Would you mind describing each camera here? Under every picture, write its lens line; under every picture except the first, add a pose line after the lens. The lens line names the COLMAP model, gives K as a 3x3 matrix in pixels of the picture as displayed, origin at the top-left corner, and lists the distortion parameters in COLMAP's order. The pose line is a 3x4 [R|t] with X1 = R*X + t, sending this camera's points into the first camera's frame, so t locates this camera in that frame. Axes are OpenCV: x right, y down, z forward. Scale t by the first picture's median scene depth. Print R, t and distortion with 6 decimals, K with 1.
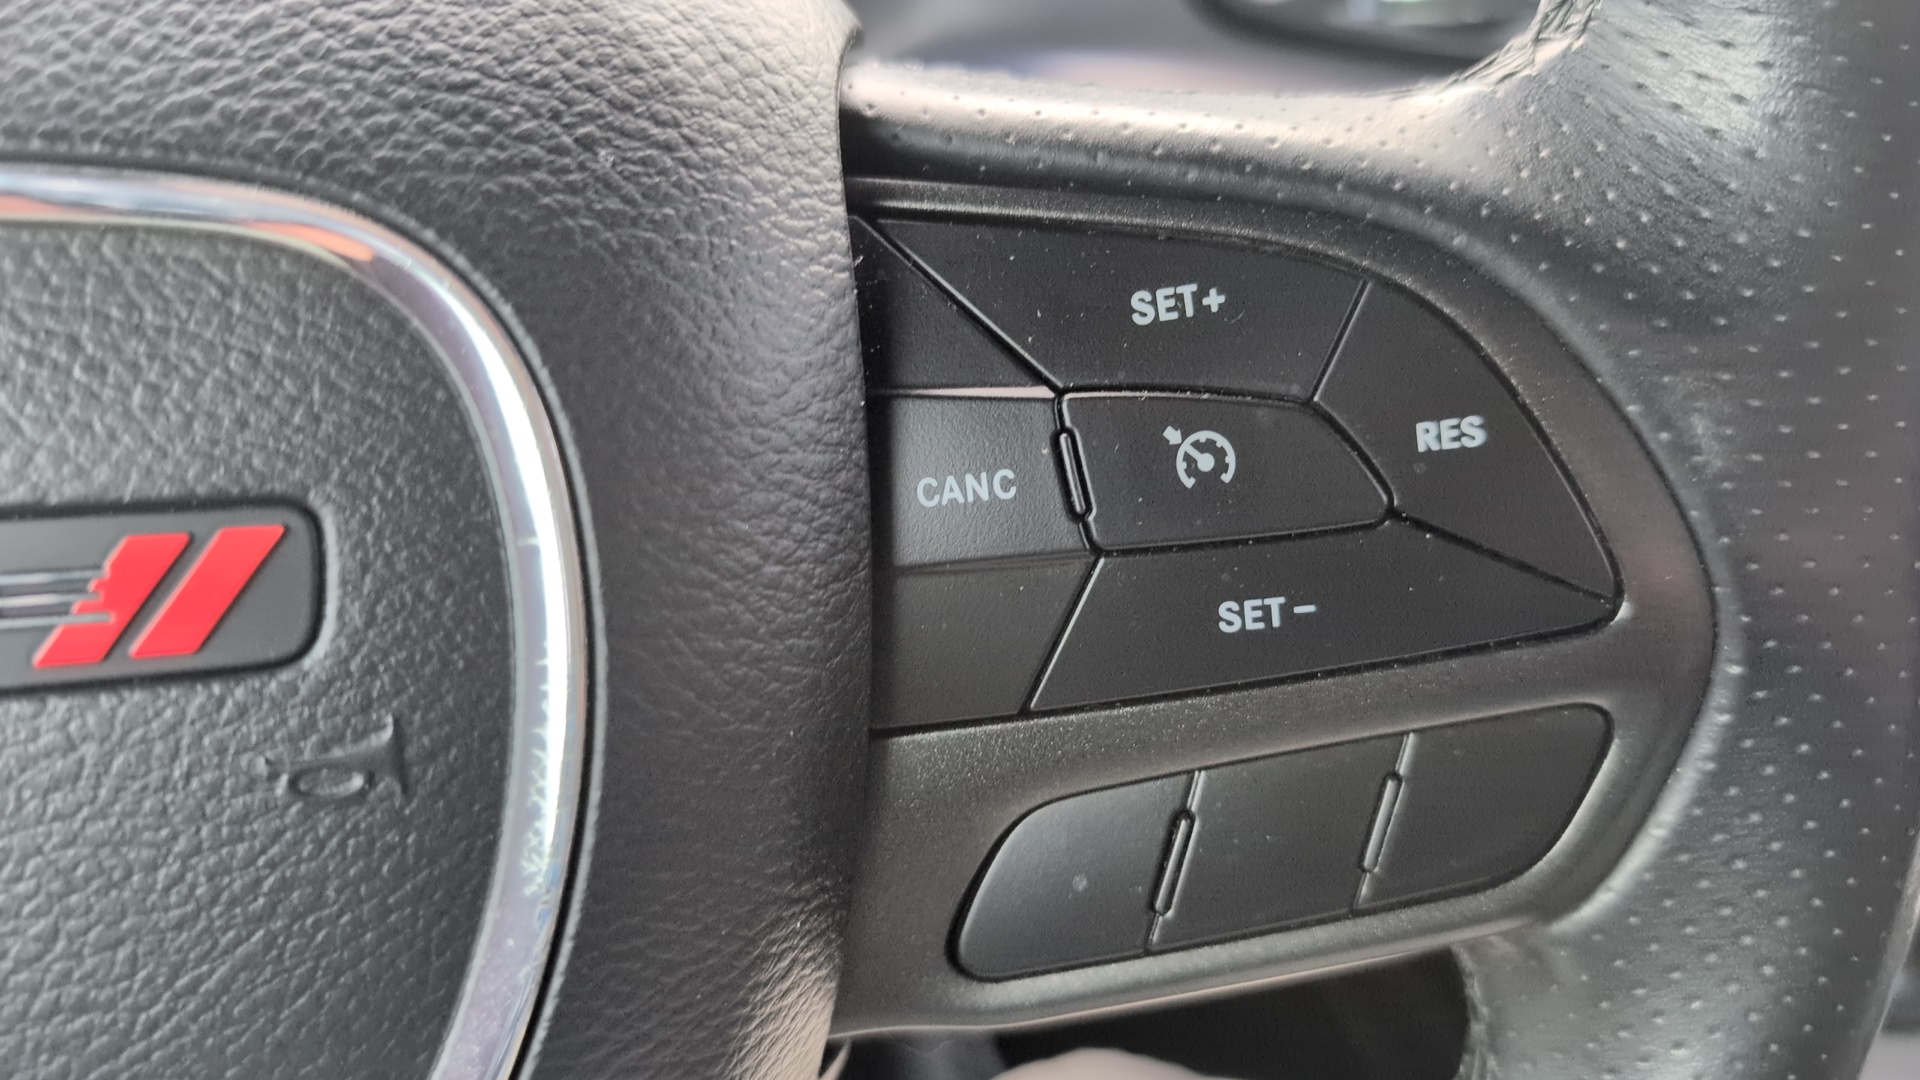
lens RADIAL K [[3222.5, 0, 995.4], [0, 3222.5, 533.1], [0, 0, 1]] dist [0.035862, -0.157730]
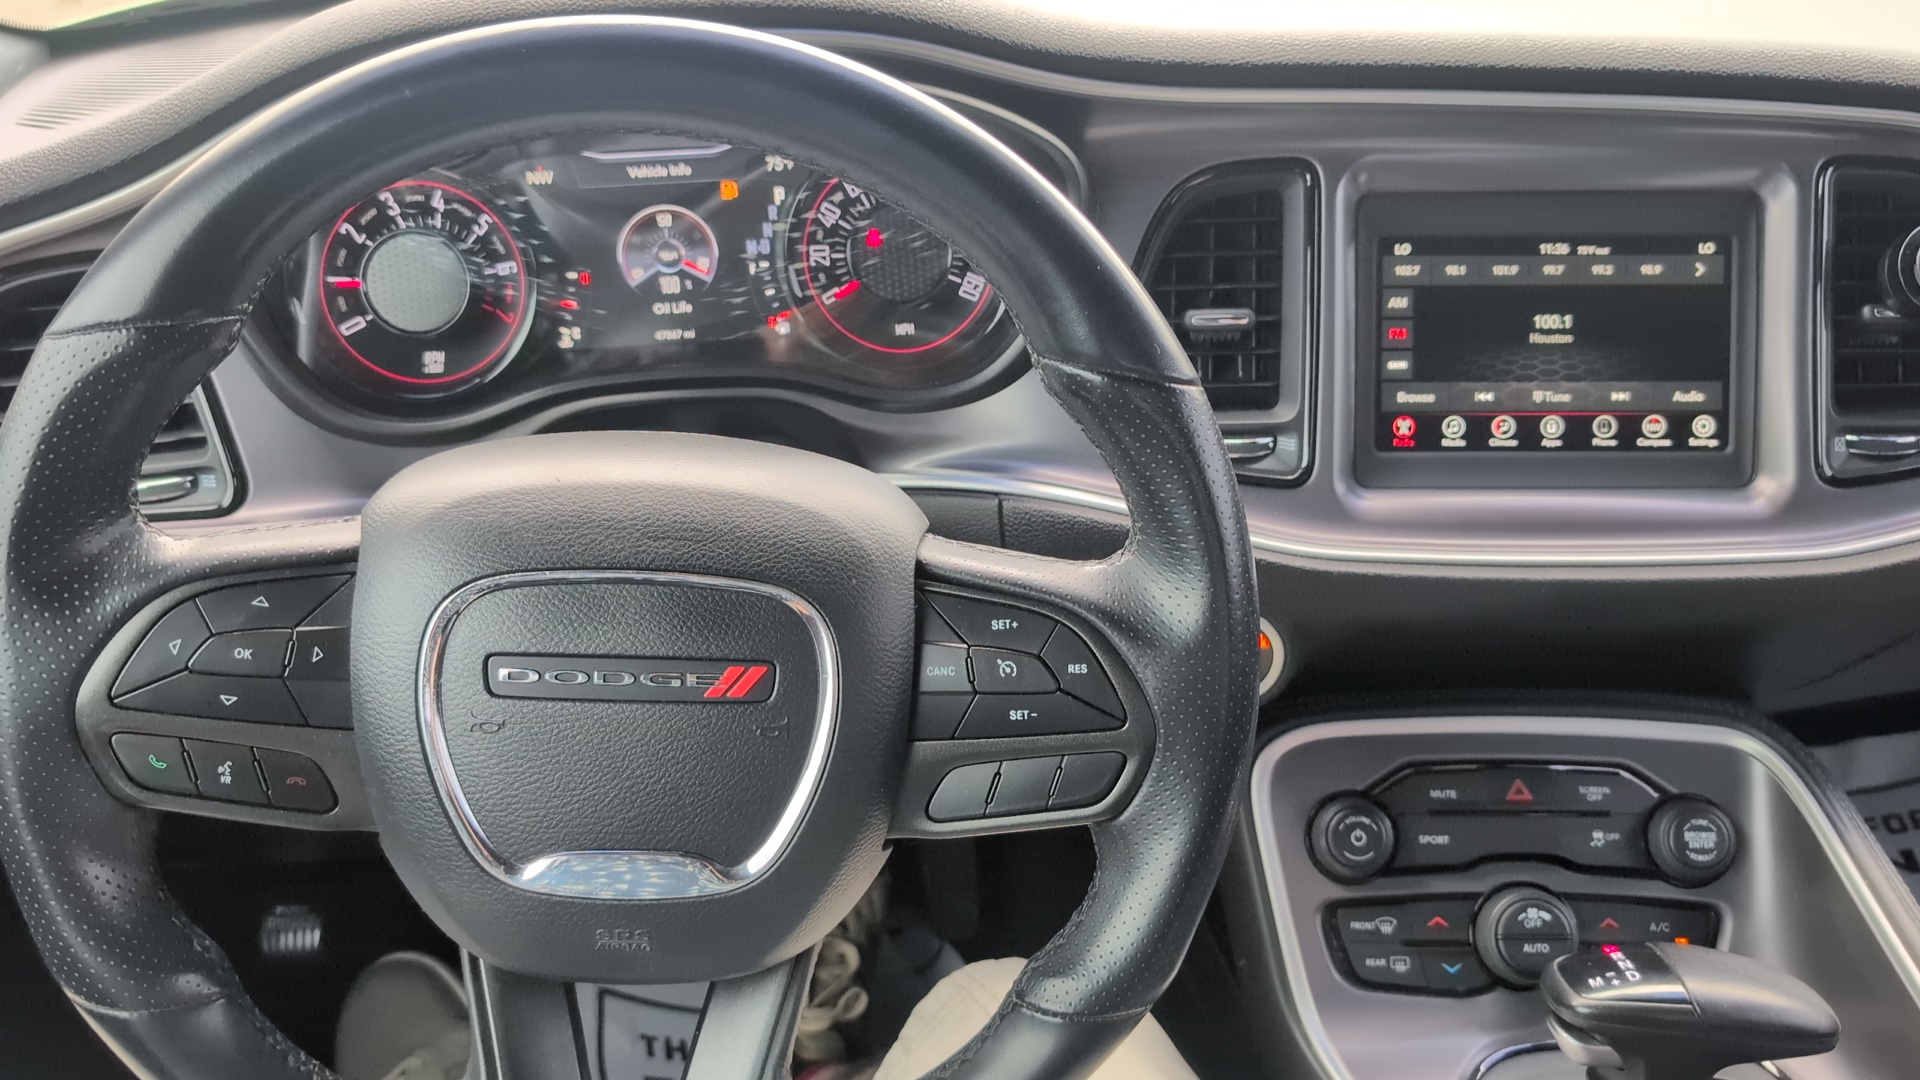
lens RADIAL K [[1692.9, 0, 960.0], [0, 1692.9, 540.0], [0, 0, 1]] dist [0.006390, -0.005196]
pose [[0.995744, 0.089581, -0.021648, 0.039144], [-0.091052, 0.992562, -0.080816, -0.008656], [0.014248, 0.082443, 0.996494, -0.857207]]
